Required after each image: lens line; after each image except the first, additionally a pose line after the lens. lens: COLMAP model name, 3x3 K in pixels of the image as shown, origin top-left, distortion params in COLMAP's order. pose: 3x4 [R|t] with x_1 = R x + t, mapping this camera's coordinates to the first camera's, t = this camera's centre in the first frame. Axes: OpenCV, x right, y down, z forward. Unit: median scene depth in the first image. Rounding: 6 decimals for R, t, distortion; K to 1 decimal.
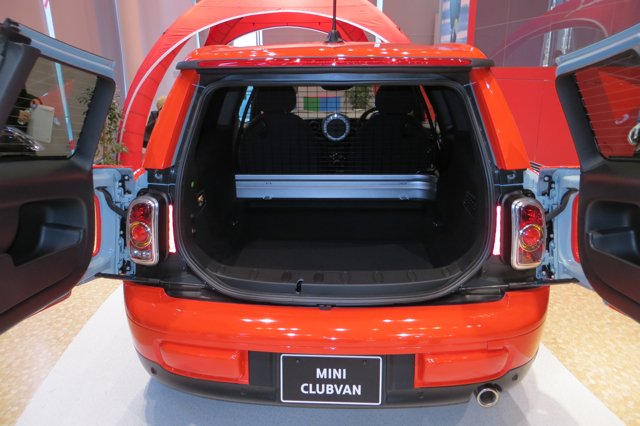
lens RADIAL K [[480.0, 0, 320.0], [0, 480.0, 213.0], [0, 0, 1]] dist [0.010450, 0.003818]
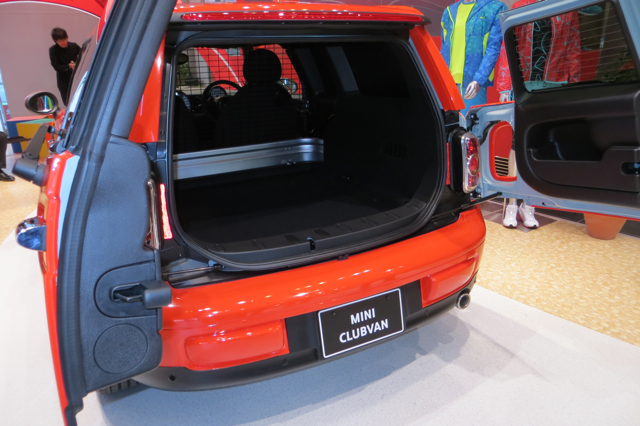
lens RADIAL K [[480.0, 0, 320.0], [0, 480.0, 213.0], [0, 0, 1]] dist [0.010450, 0.003818]
pose [[0.857239, -0.176990, 0.483544, -0.523554], [0.164138, 0.984008, 0.069185, 0.023335], [-0.488057, 0.020060, 0.872581, 0.123009]]
